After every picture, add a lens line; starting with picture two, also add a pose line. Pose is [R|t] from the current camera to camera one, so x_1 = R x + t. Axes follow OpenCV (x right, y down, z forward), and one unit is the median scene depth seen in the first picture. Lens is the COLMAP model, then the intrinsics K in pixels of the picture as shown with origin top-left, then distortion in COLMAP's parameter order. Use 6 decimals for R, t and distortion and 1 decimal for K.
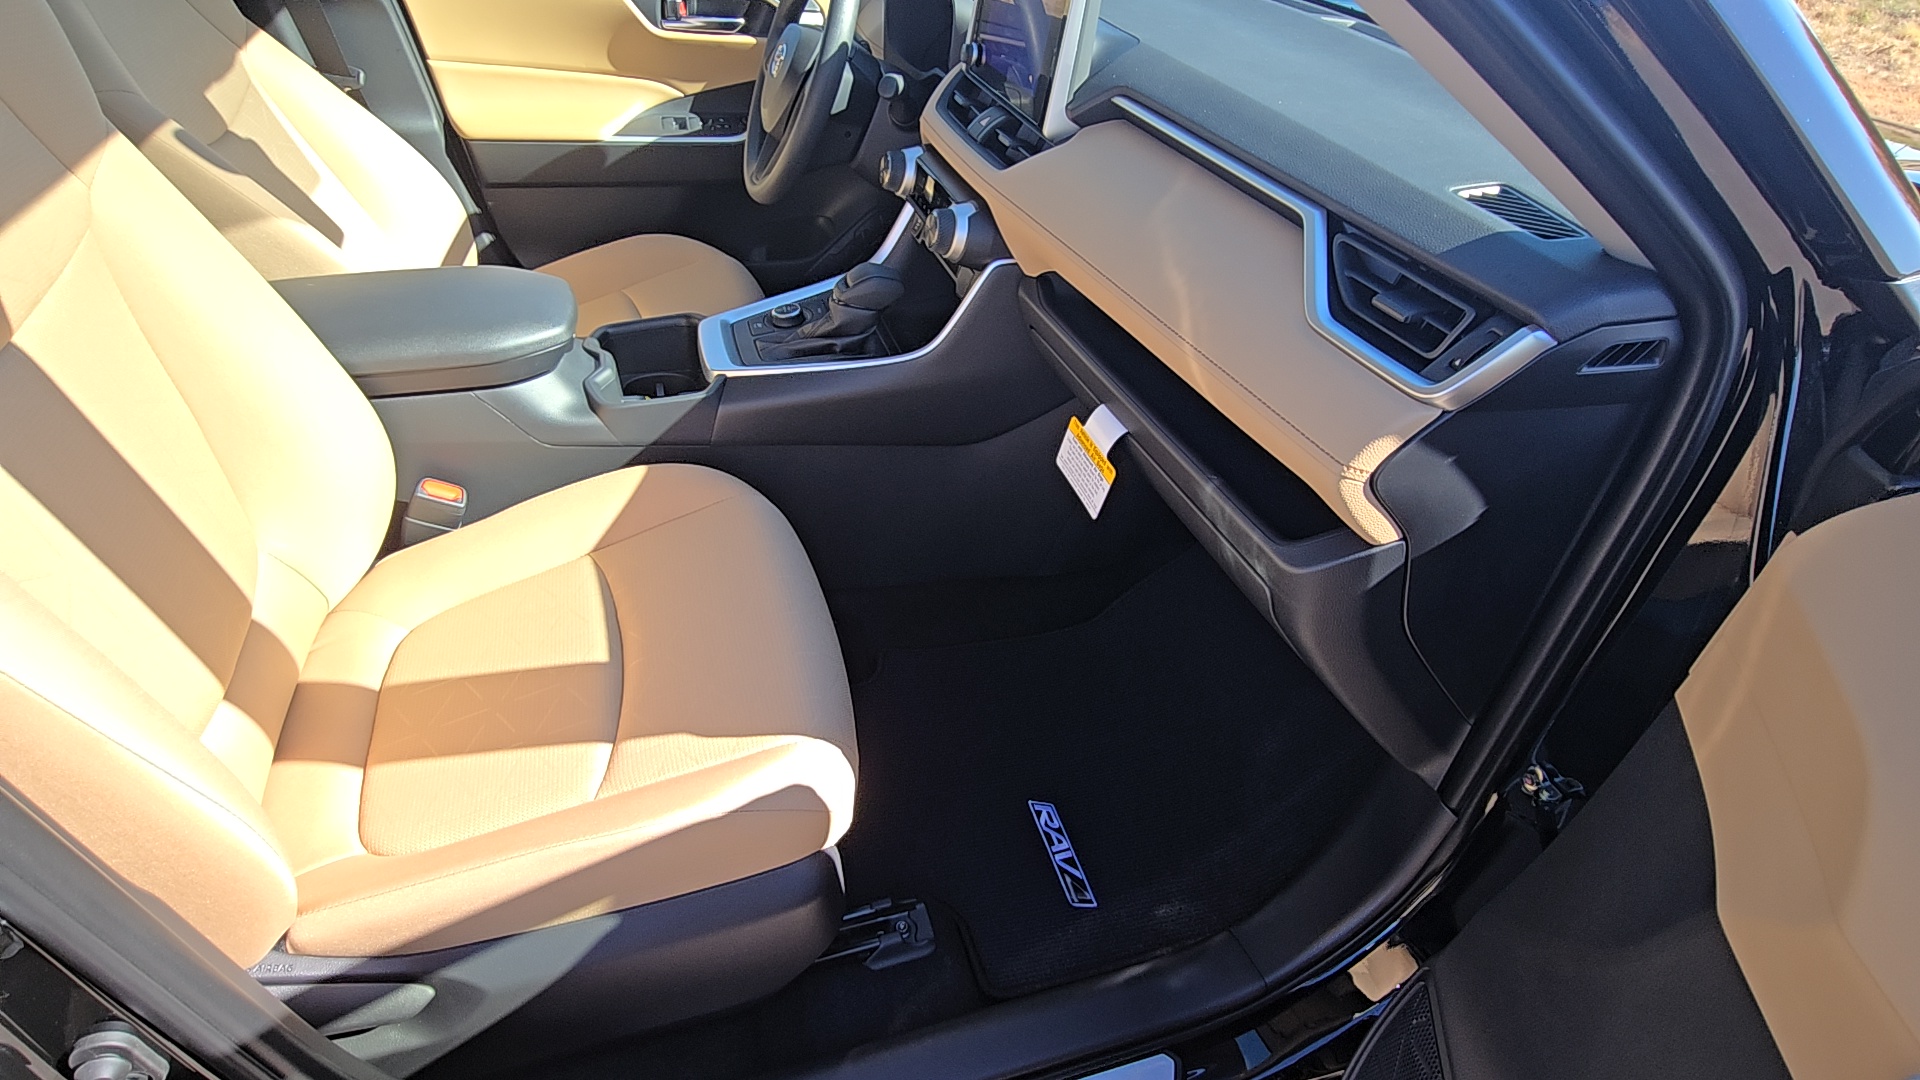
lens RADIAL K [[948.9, 0, 1012.7], [0, 948.9, 545.4], [0, 0, 1]] dist [0.002822, 0.000438]
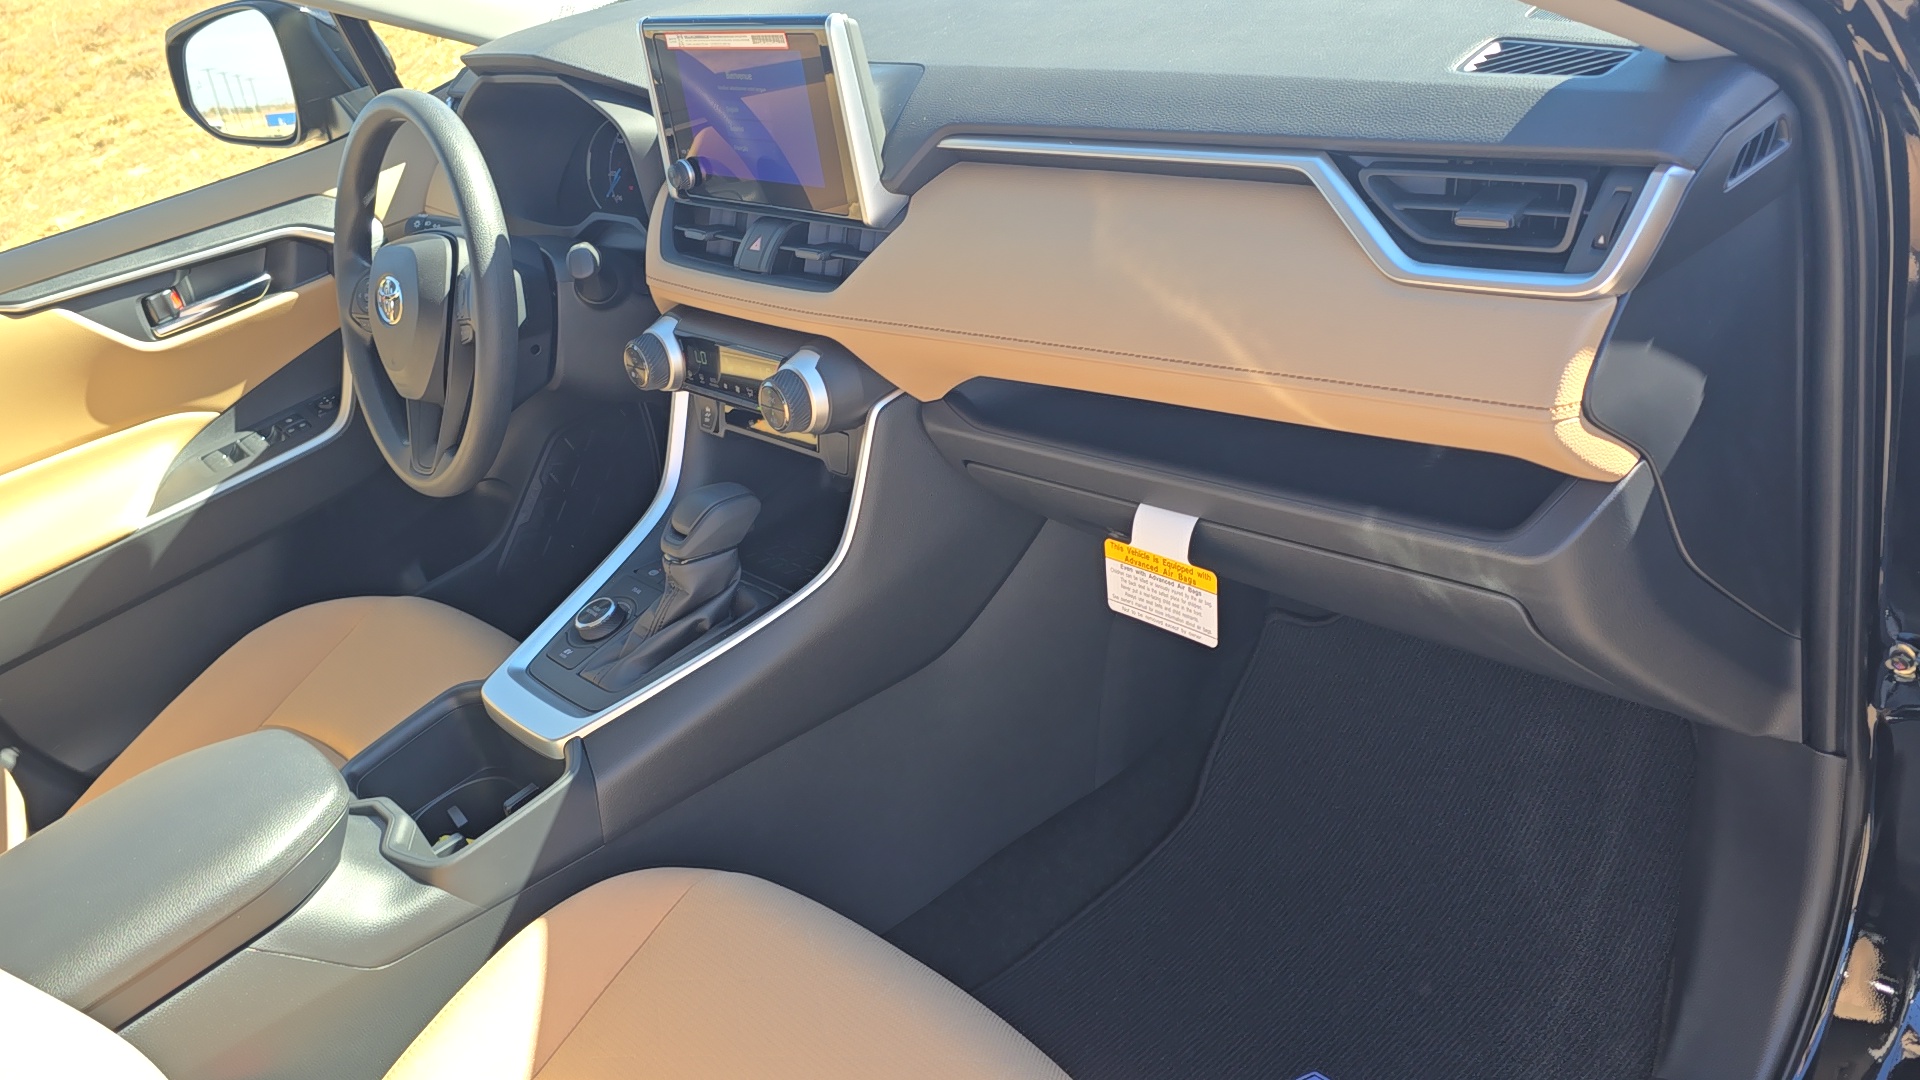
lens RADIAL K [[1592.7, 0, 960.0], [0, 1592.7, 540.0], [0, 0, 1]] dist [-0.004474, 0.003425]
pose [[0.868289, -0.459211, 0.187618, -0.246914], [0.484082, 0.866992, -0.118279, -0.044531], [-0.108348, 0.193523, 0.975095, -0.152419]]
